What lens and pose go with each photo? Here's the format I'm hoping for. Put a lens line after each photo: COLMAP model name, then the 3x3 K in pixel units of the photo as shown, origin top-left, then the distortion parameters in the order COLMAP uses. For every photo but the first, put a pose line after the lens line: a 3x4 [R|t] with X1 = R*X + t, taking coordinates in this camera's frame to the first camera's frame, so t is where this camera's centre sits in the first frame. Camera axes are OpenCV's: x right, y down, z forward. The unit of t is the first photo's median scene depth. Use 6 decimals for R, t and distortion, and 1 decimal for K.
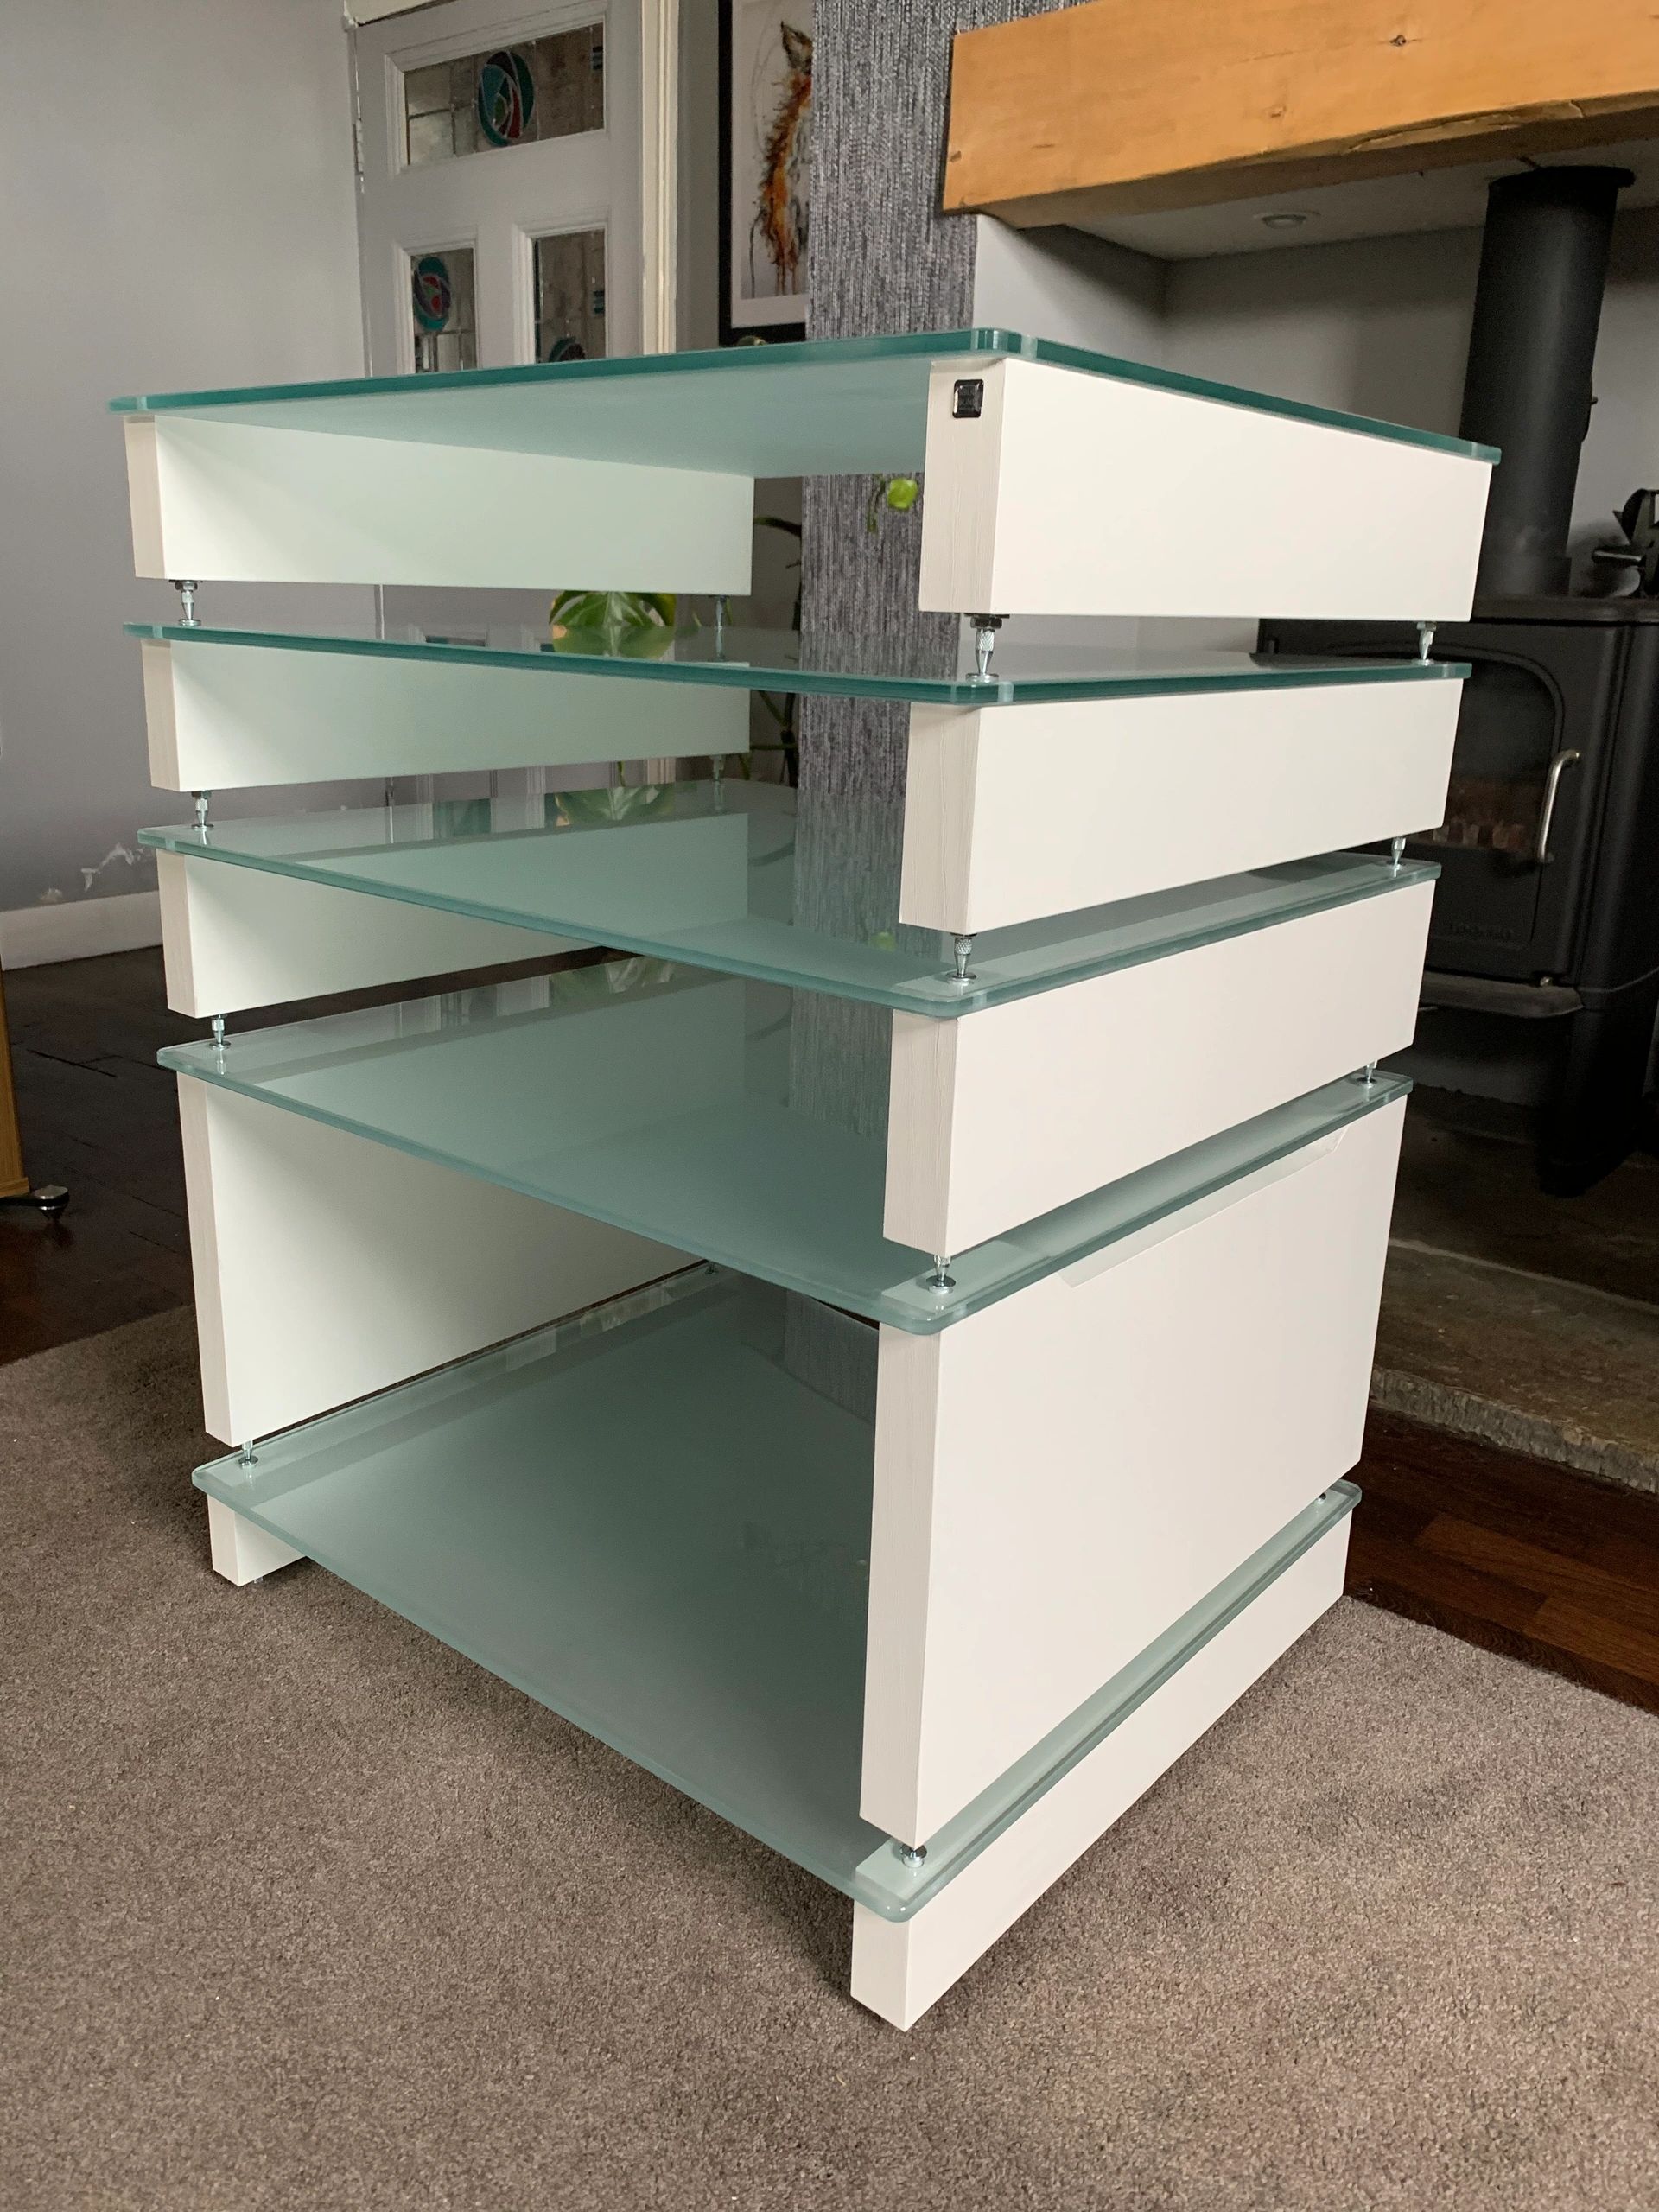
lens RADIAL K [[1703.9, 0, 829.2], [0, 1703.9, 1096.1], [0, 0, 1]] dist [-0.003650, 0.000441]
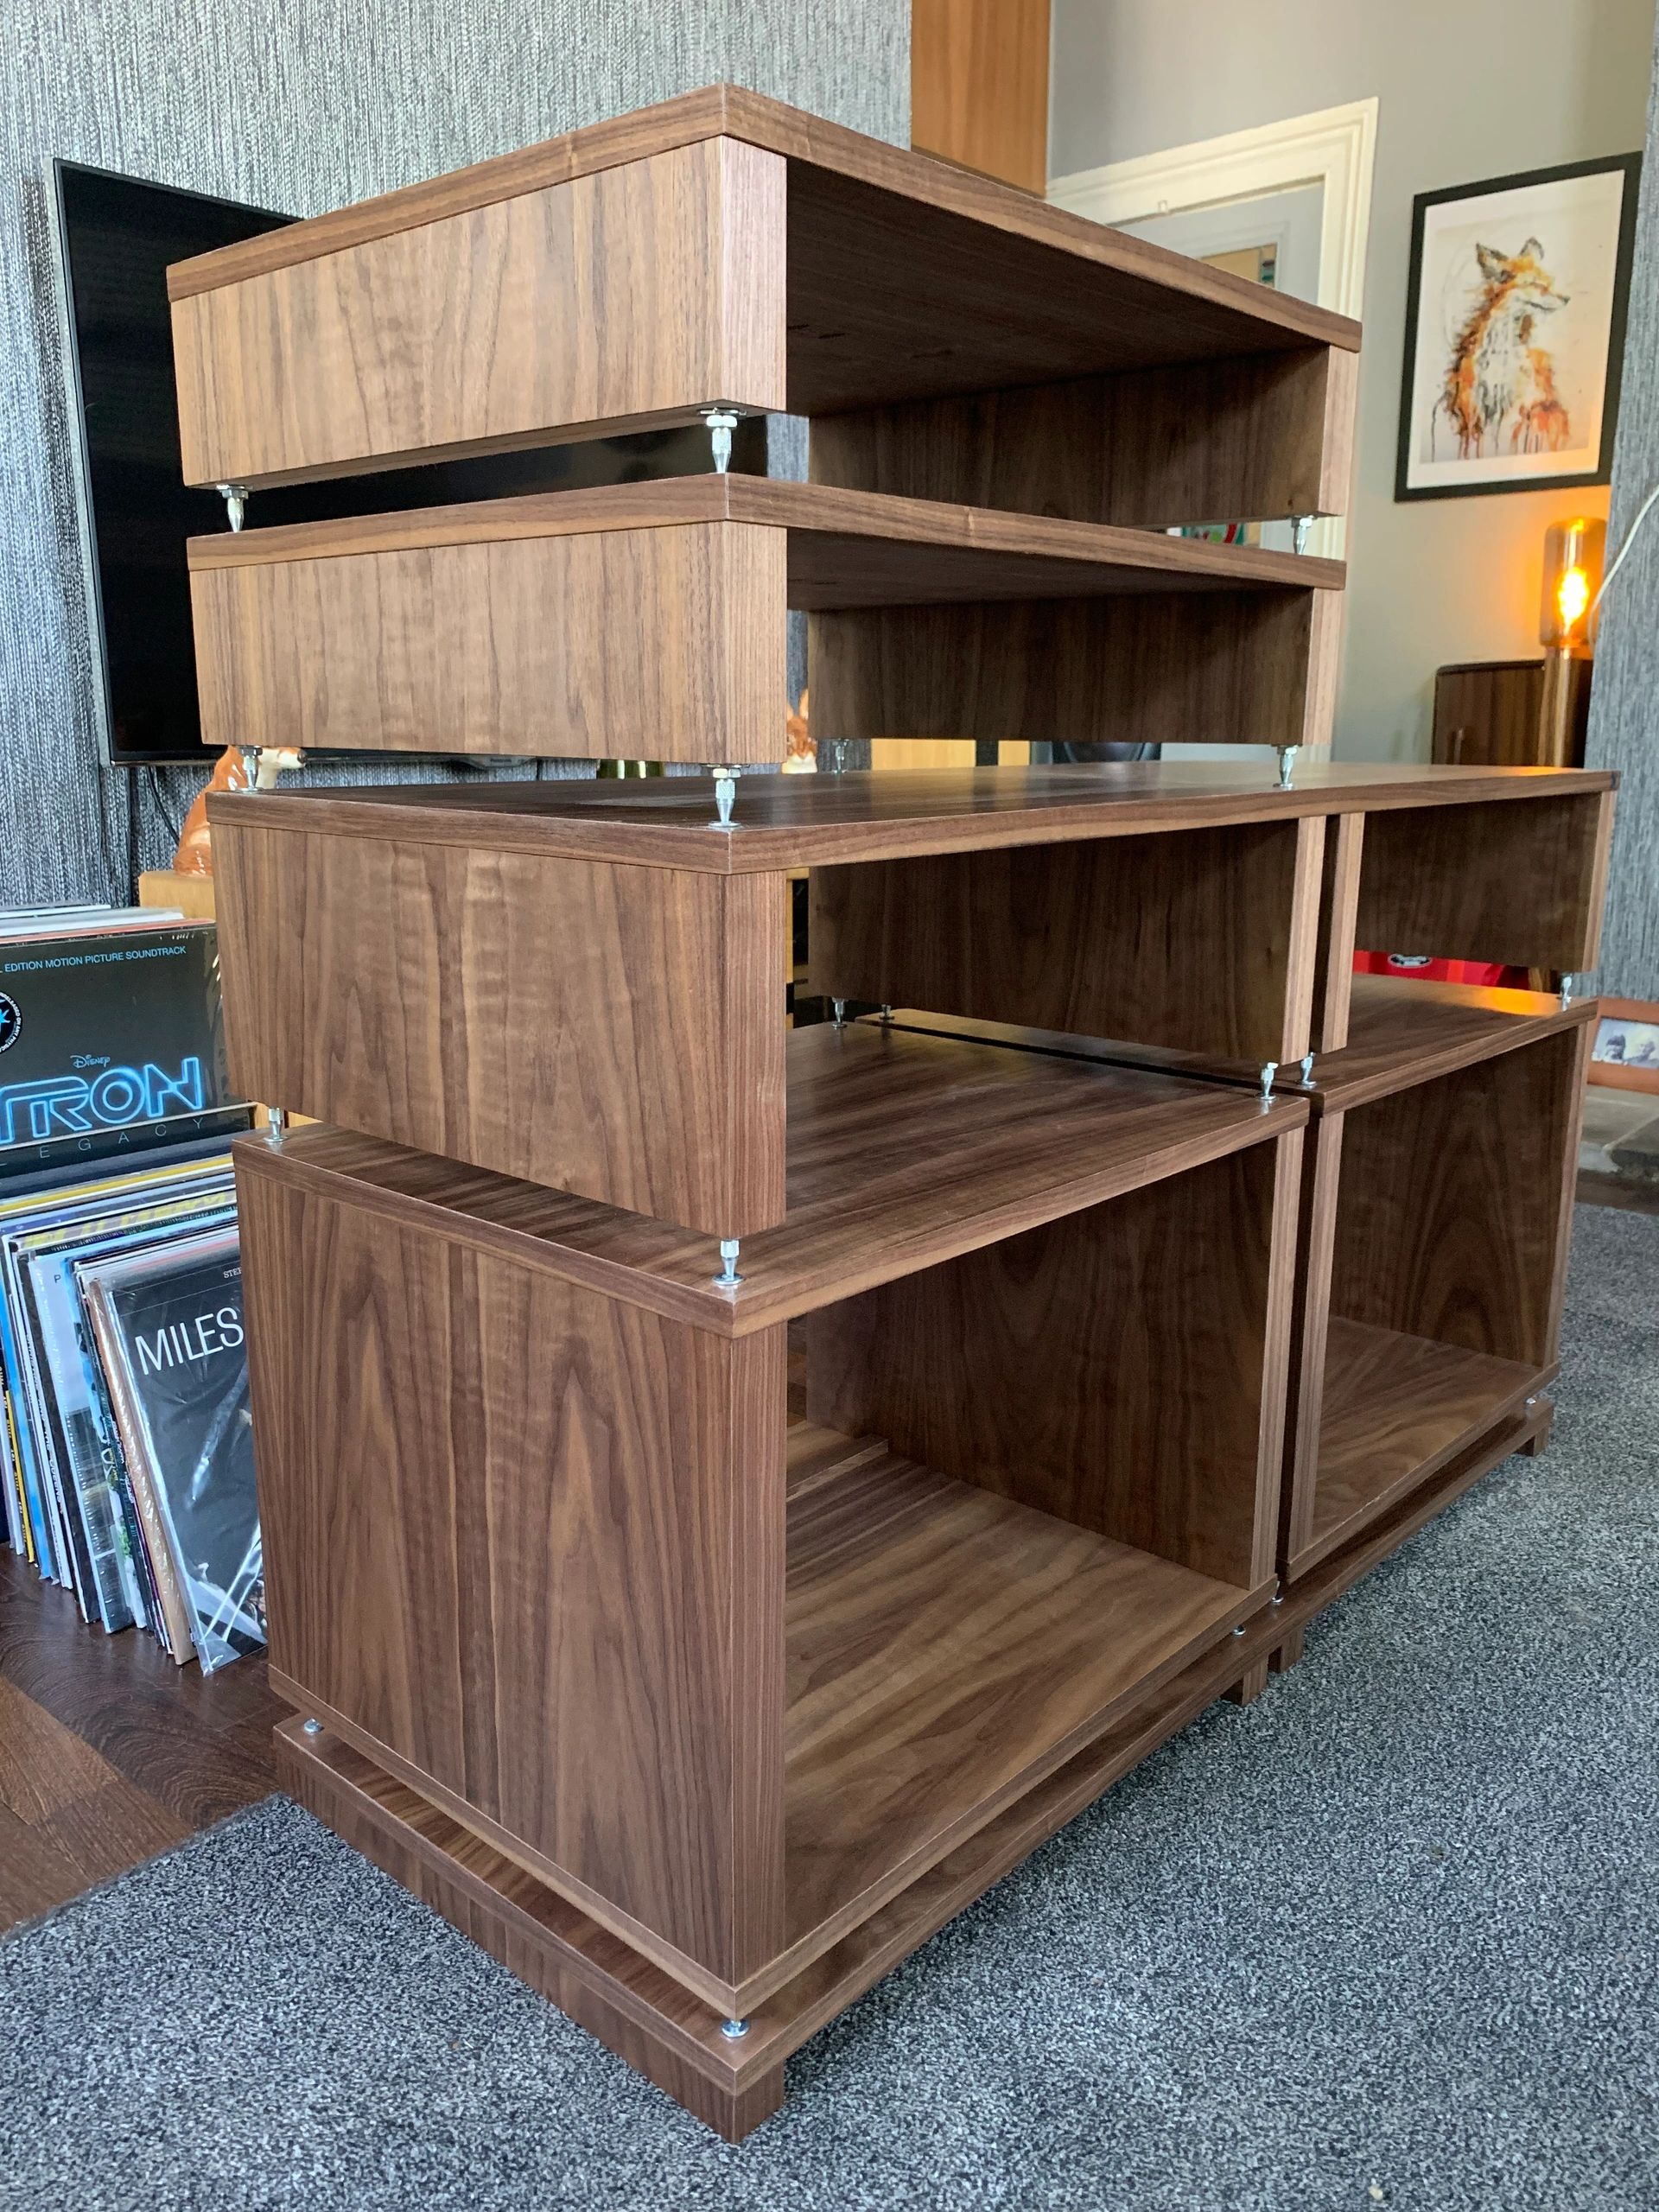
lens RADIAL K [[1703.9, 0, 829.9], [0, 1703.9, 1114.4], [0, 0, 1]] dist [-0.003650, 0.000441]
pose [[0.998522, -0.019051, -0.050908, -0.431807], [0.015786, 0.997840, -0.063773, 0.062736], [0.052013, 0.062875, 0.996665, -0.198621]]
